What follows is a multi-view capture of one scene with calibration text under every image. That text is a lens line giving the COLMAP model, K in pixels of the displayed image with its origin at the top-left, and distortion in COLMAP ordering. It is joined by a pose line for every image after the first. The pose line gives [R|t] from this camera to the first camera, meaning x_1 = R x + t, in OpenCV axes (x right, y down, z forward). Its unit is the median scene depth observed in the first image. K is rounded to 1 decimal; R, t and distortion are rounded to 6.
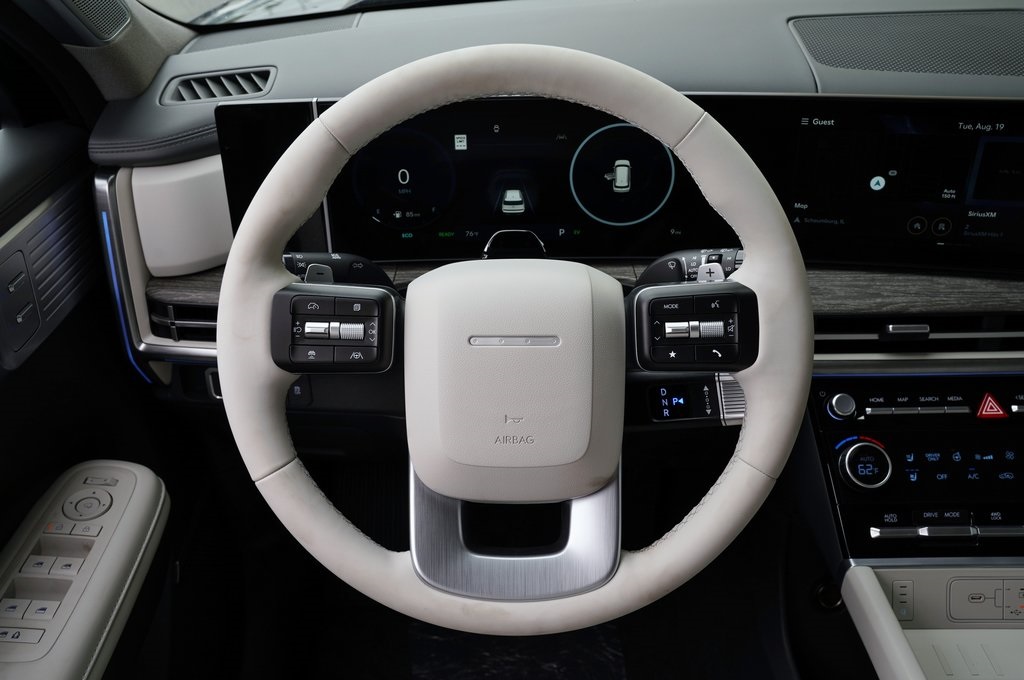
lens RADIAL K [[888.3, 0, 513.1], [0, 888.3, 343.3], [0, 0, 1]] dist [-0.045213, 0.089684]
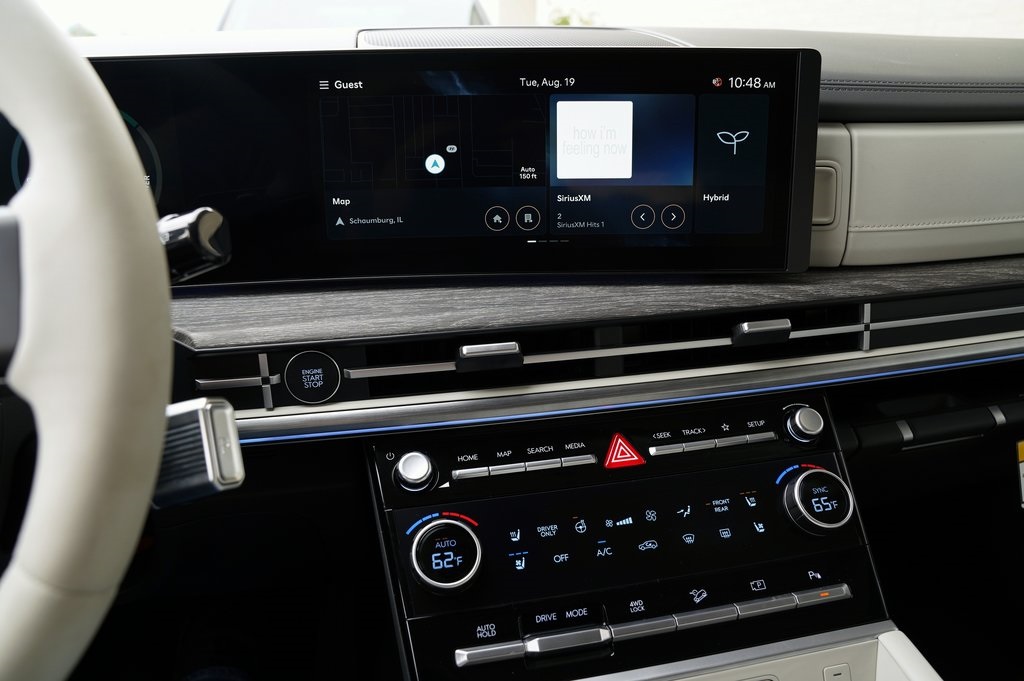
lens RADIAL K [[708.4, 0, 515.7], [0, 708.4, 342.0], [0, 0, 1]] dist [-0.124962, 0.083013]
pose [[0.980370, -0.064692, 0.186252, 0.362361], [0.100475, 0.976703, -0.189622, 0.087114], [-0.169646, 0.204614, 0.964030, 0.449047]]
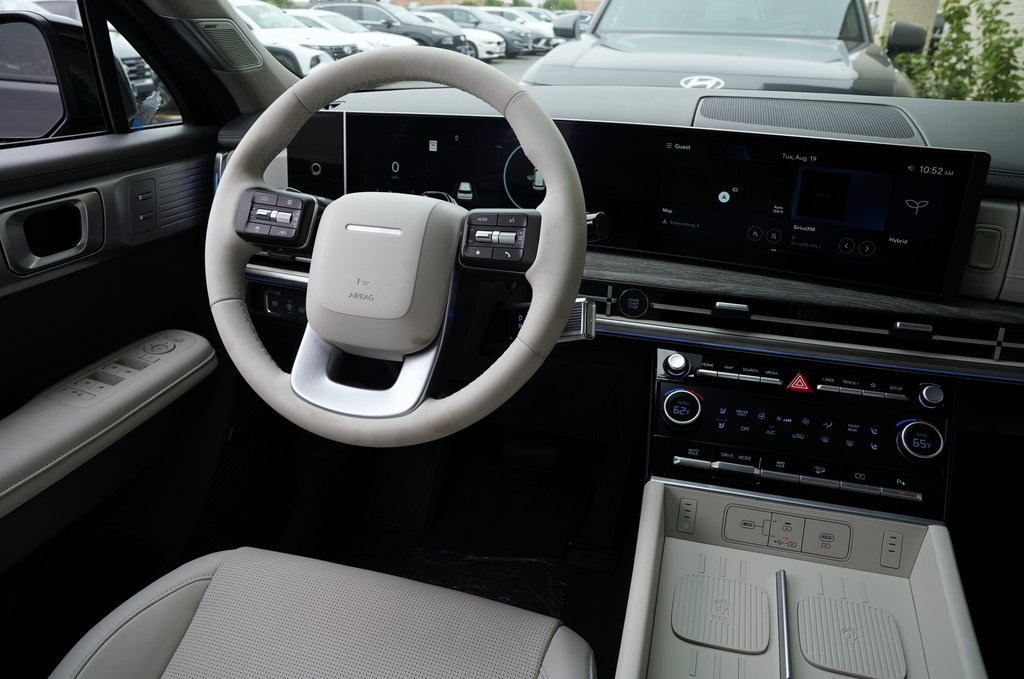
lens RADIAL K [[708.4, 0, 513.4], [0, 708.4, 338.4], [0, 0, 1]] dist [-0.124962, 0.083013]
pose [[0.958208, 0.138183, -0.250485, 0.405319], [-0.176047, 0.975000, -0.135582, 0.217766], [0.225488, 0.174013, 0.958580, -0.018991]]
